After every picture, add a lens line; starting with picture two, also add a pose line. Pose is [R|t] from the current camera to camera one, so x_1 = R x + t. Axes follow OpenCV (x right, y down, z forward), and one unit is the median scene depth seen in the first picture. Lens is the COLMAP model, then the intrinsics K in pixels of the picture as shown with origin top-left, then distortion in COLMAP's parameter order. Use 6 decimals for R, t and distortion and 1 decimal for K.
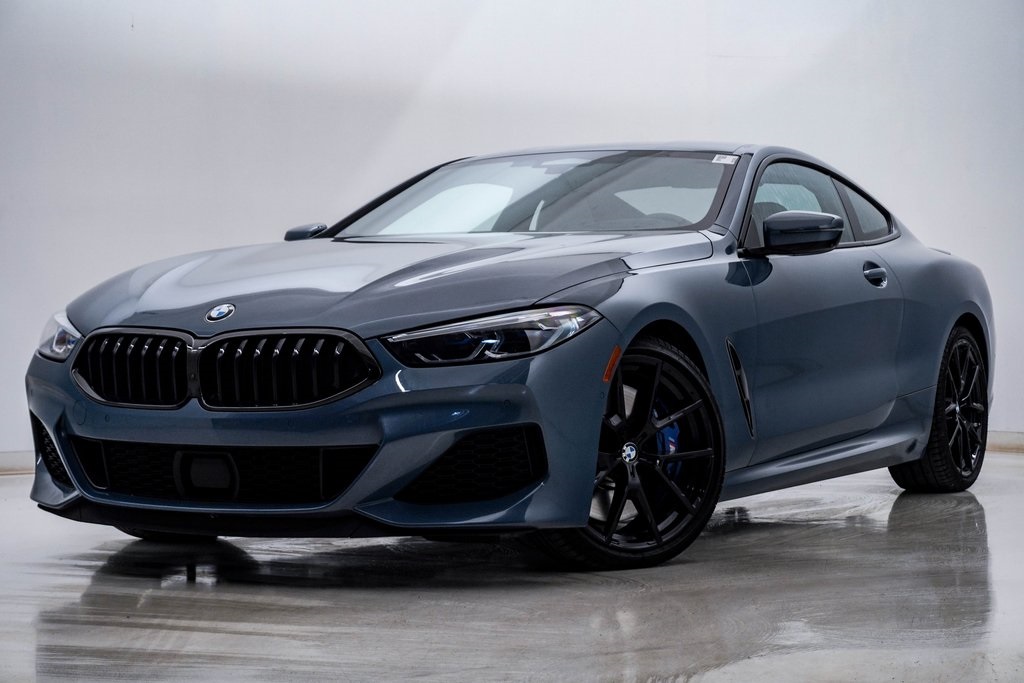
lens RADIAL K [[2161.4, 0, 514.1], [0, 2161.4, 340.9], [0, 0, 1]] dist [-0.002935, 0.000000]
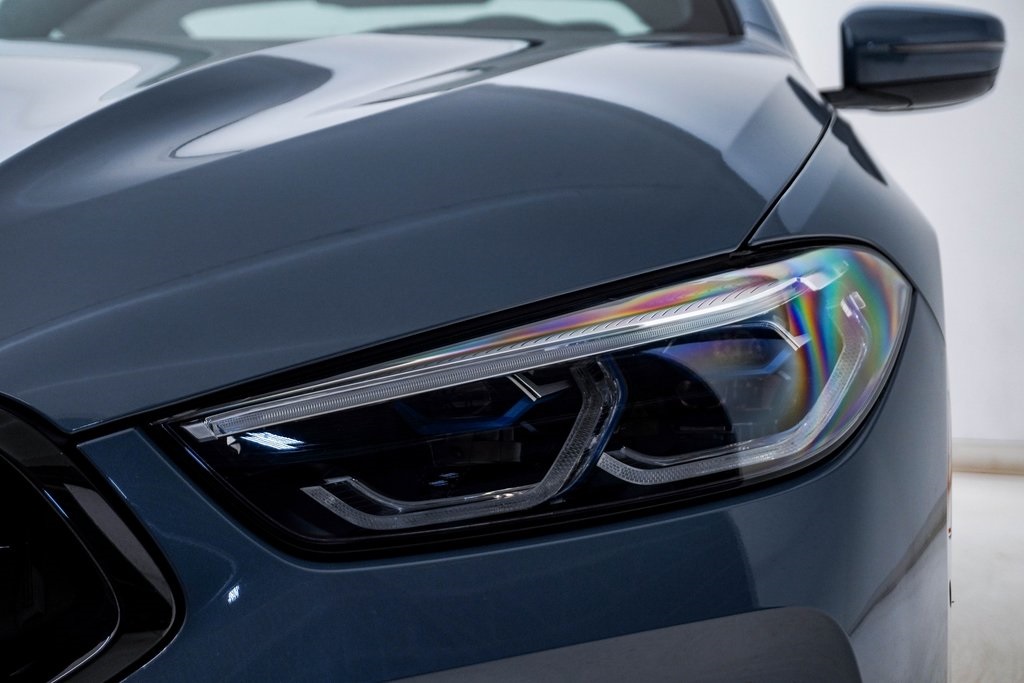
lens RADIAL K [[2161.4, 0, 512.6], [0, 2161.4, 342.1], [0, 0, 1]] dist [-0.002935, 0.000000]
pose [[0.920121, -0.027026, 0.390699, -0.100659], [0.014975, 0.999314, 0.033859, -0.013880], [-0.391347, -0.025303, 0.919895, 0.748488]]
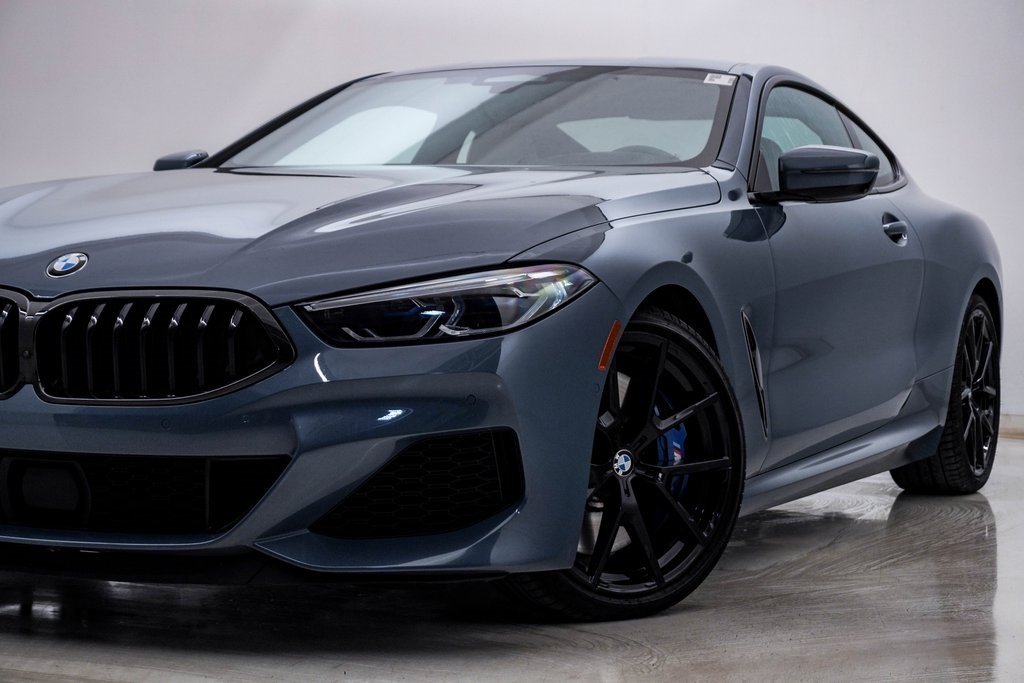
lens RADIAL K [[2161.4, 0, 523.2], [0, 2161.4, 343.7], [0, 0, 1]] dist [-0.002935, 0.000000]
pose [[0.997411, 0.016186, 0.070064, -0.033726], [-0.017931, 0.999543, 0.024353, -0.006795], [-0.069638, -0.025546, 0.997245, 0.264374]]
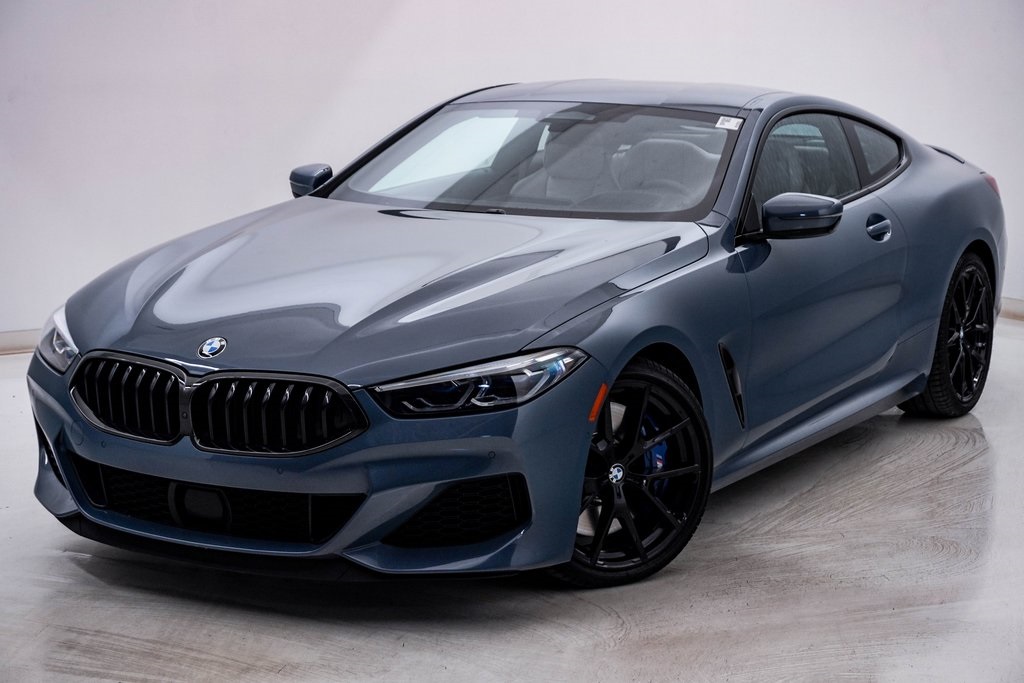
lens RADIAL K [[2161.4, 0, 505.7], [0, 2161.4, 347.5], [0, 0, 1]] dist [-0.002935, 0.000000]
pose [[0.999605, 0.014417, -0.024116, 0.025092], [-0.010443, 0.987466, 0.157486, -0.167641], [0.026084, -0.157172, 0.987227, 0.003108]]
